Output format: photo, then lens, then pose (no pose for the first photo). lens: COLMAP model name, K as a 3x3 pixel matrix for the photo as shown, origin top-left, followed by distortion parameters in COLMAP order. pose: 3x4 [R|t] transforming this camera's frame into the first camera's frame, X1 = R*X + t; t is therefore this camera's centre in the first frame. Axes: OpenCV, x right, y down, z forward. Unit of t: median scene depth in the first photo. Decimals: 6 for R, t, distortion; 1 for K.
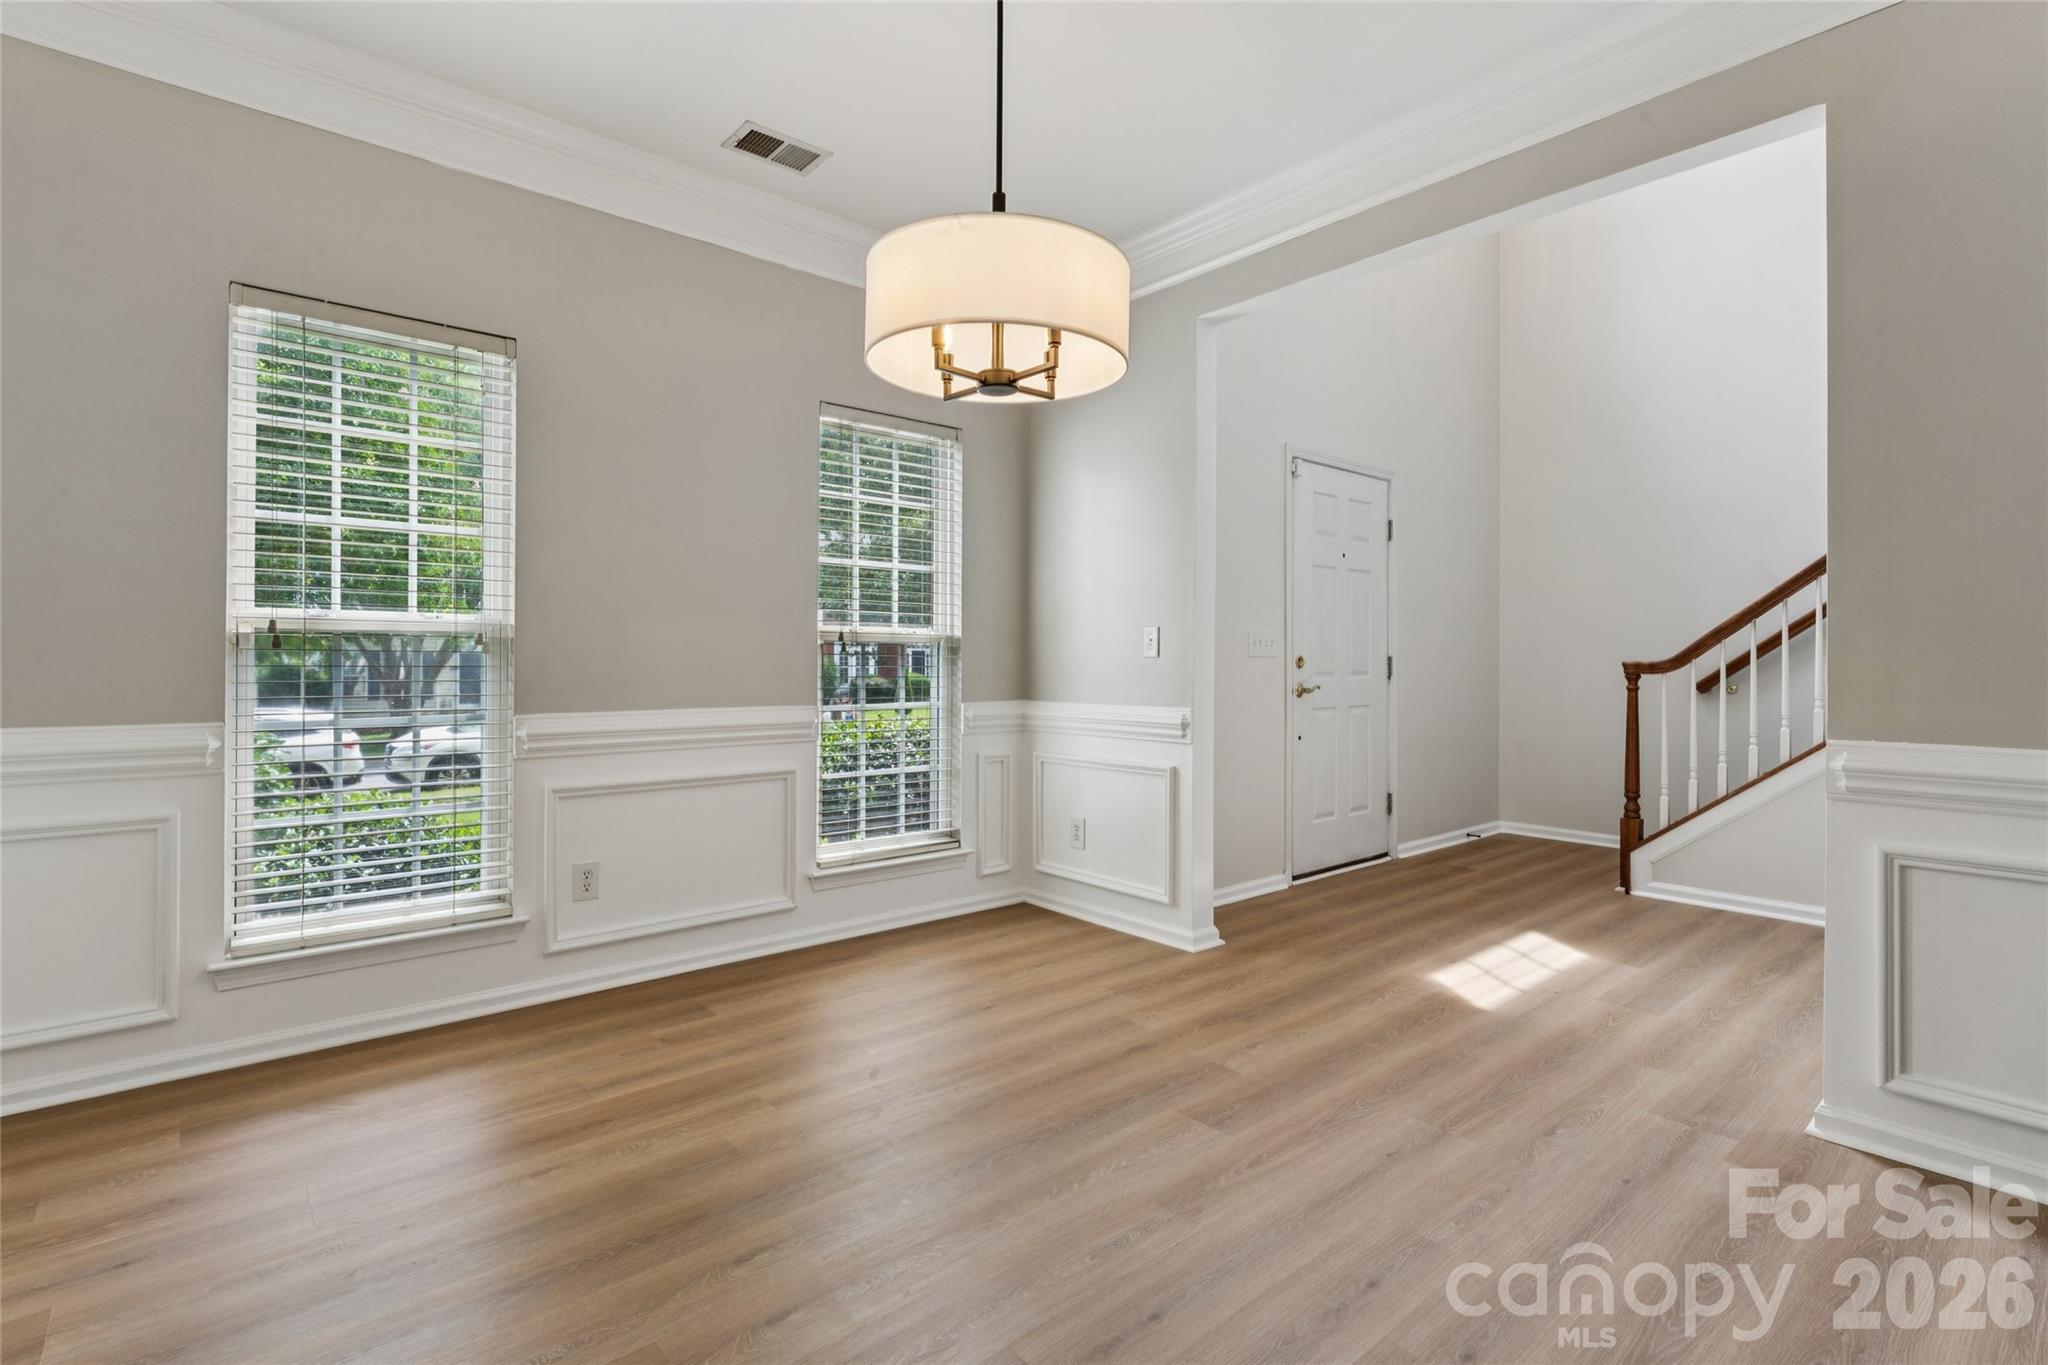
lens RADIAL K [[953.6, 0, 1022.5], [0, 953.6, 664.6], [0, 0, 1]] dist [-0.000948, -0.000467]
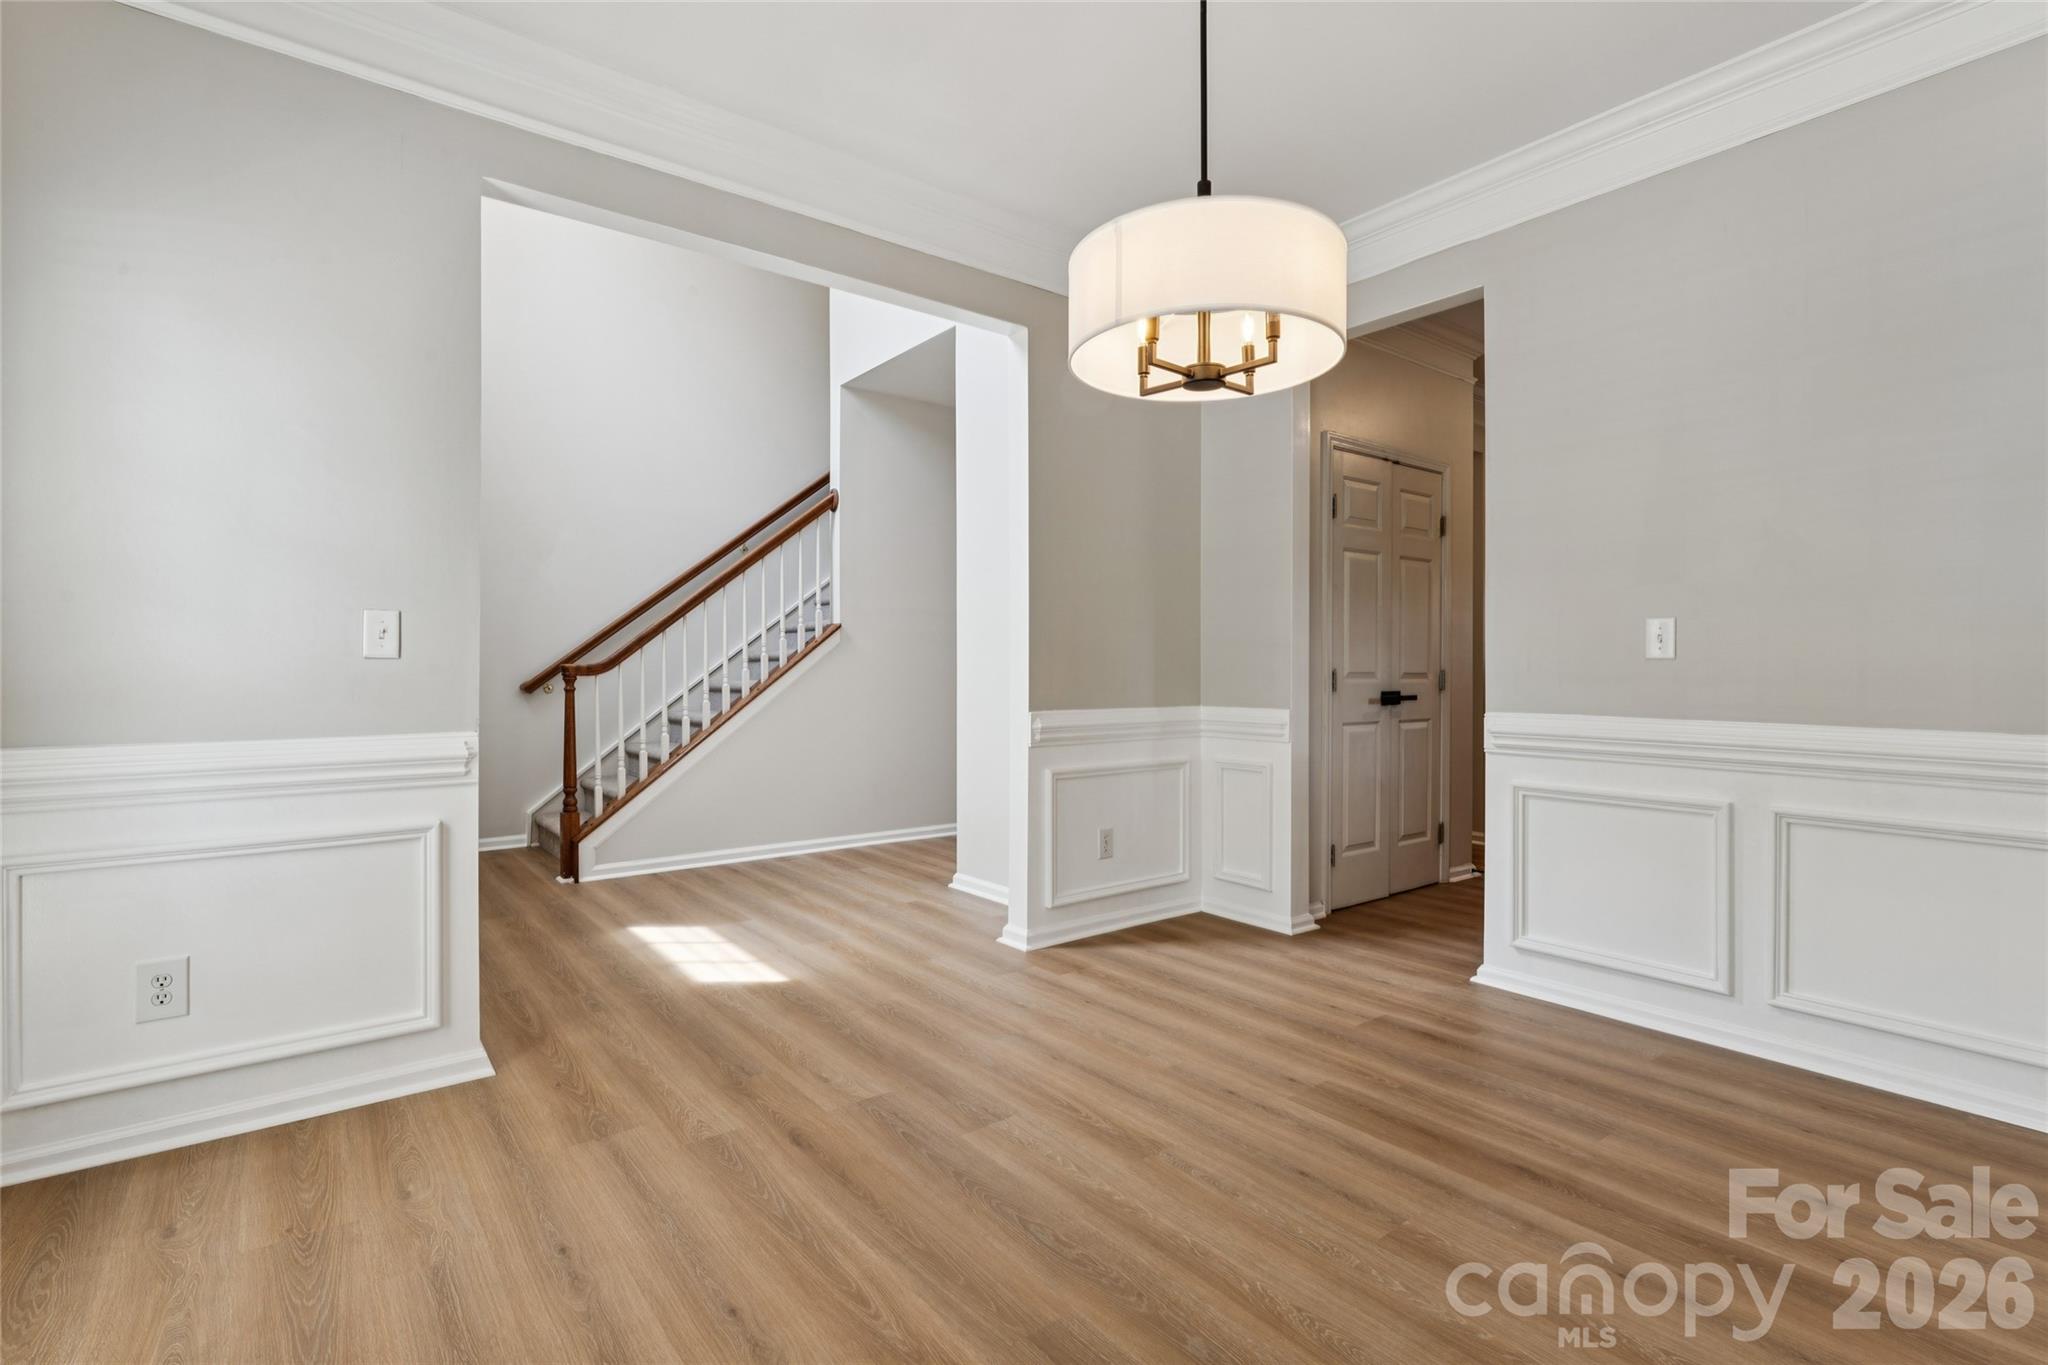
lens RADIAL K [[953.6, 0, 1028.4], [0, 953.6, 687.7], [0, 0, 1]] dist [-0.000948, -0.000467]
pose [[0.043386, -0.024460, 0.998759, -0.572904], [-0.000629, 0.999699, 0.024511, -0.003138], [-0.999058, -0.001692, 0.043358, 0.653658]]
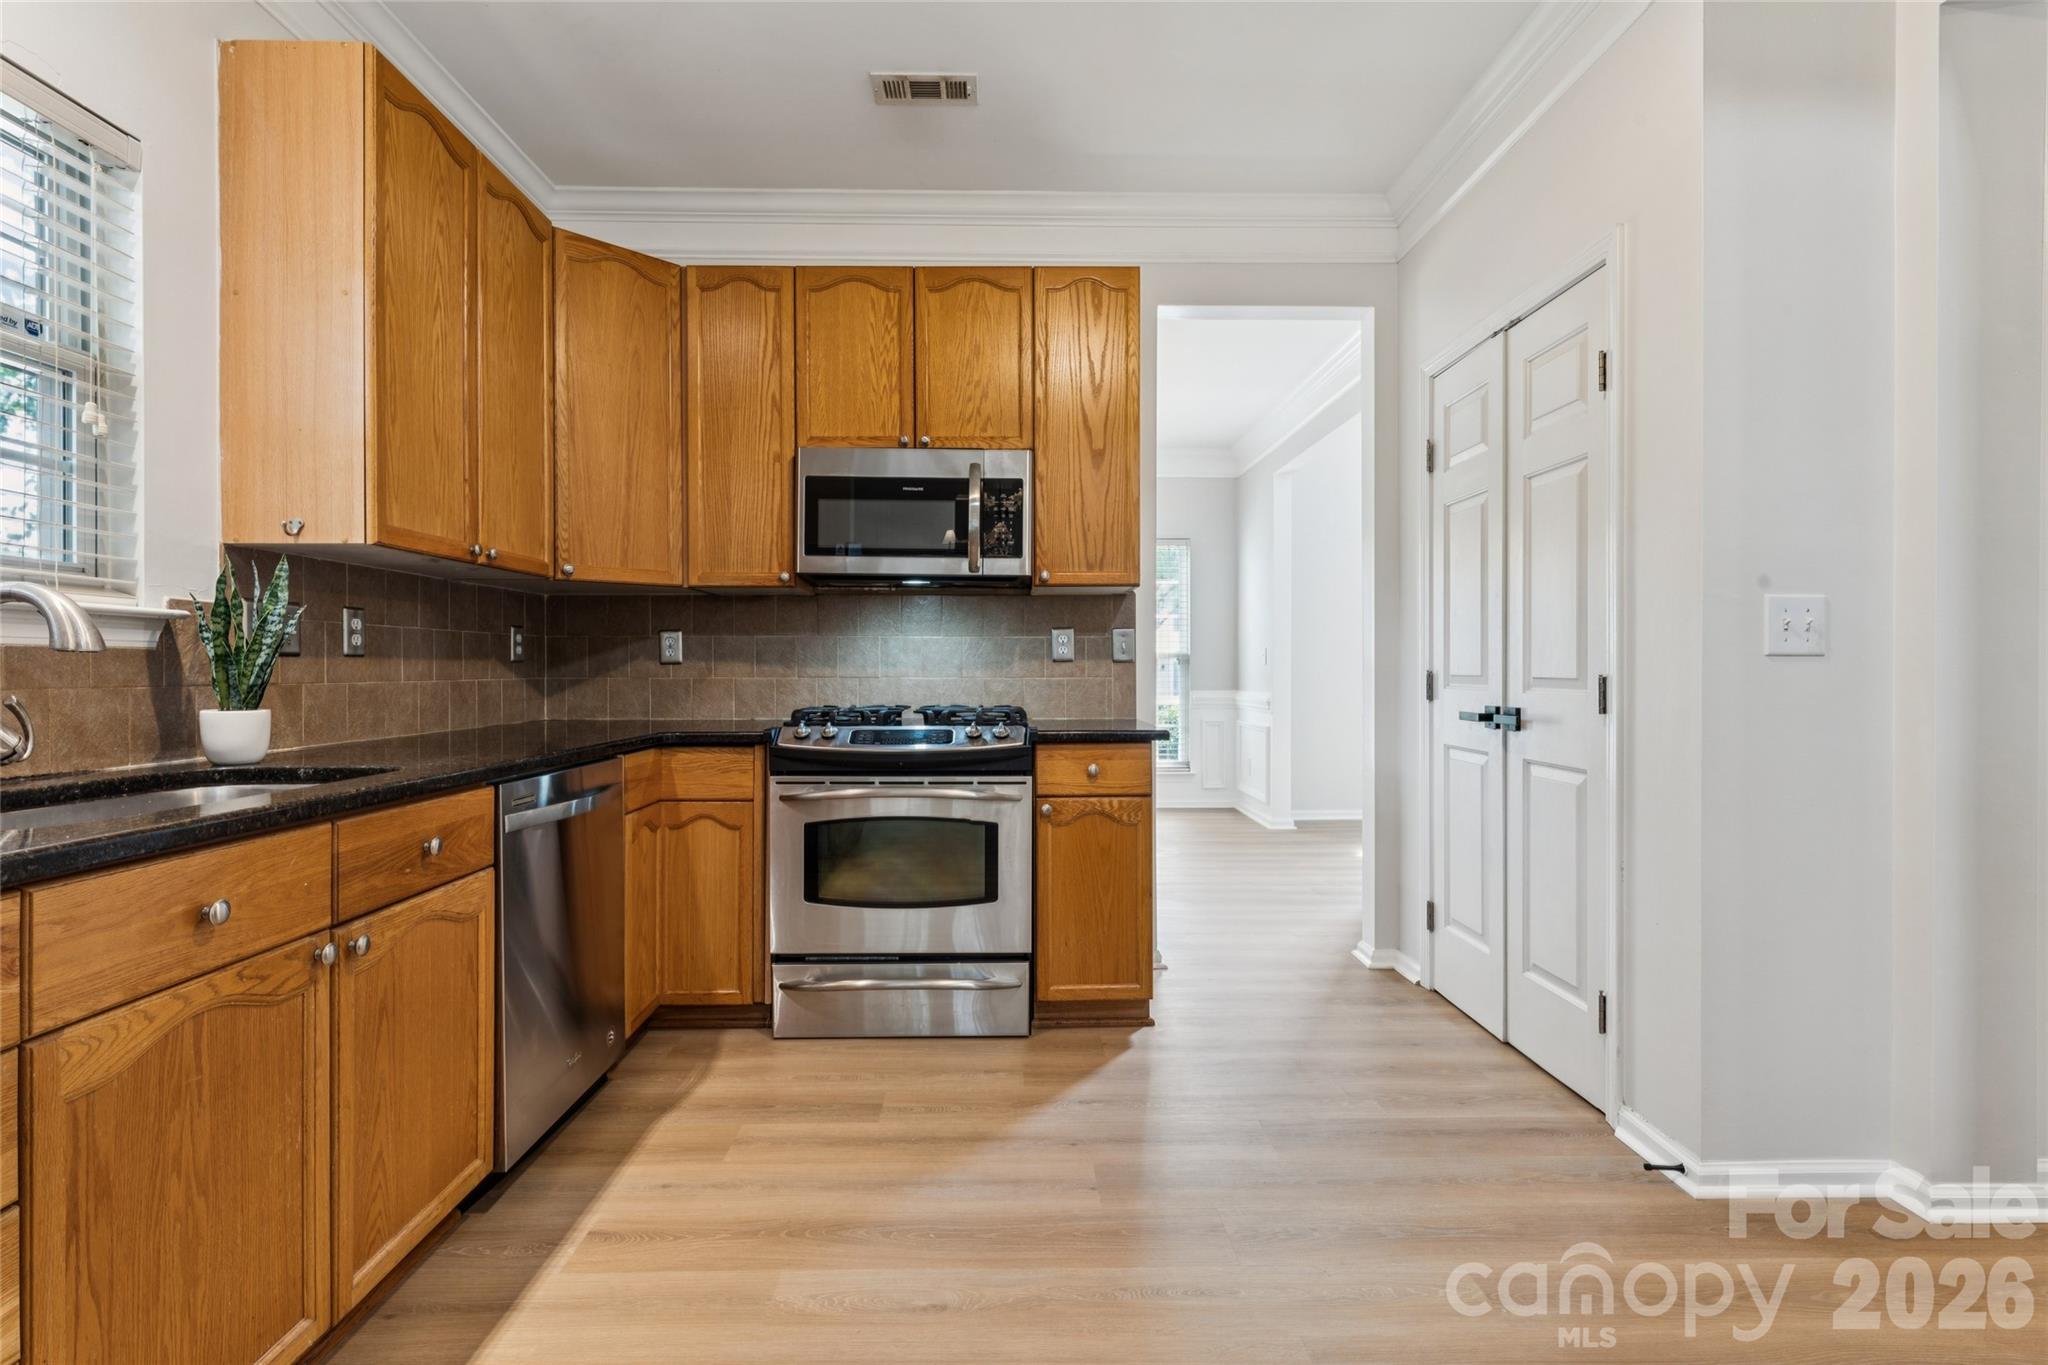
lens RADIAL K [[953.6, 0, 1011.9], [0, 953.6, 678.8], [0, 0, 1]] dist [-0.000948, -0.000467]
pose [[0.764797, 0.002378, -0.644267, 1.113354], [0.004445, 0.999950, 0.008968, 0.000720], [0.644256, -0.009723, 0.764748, -0.797402]]
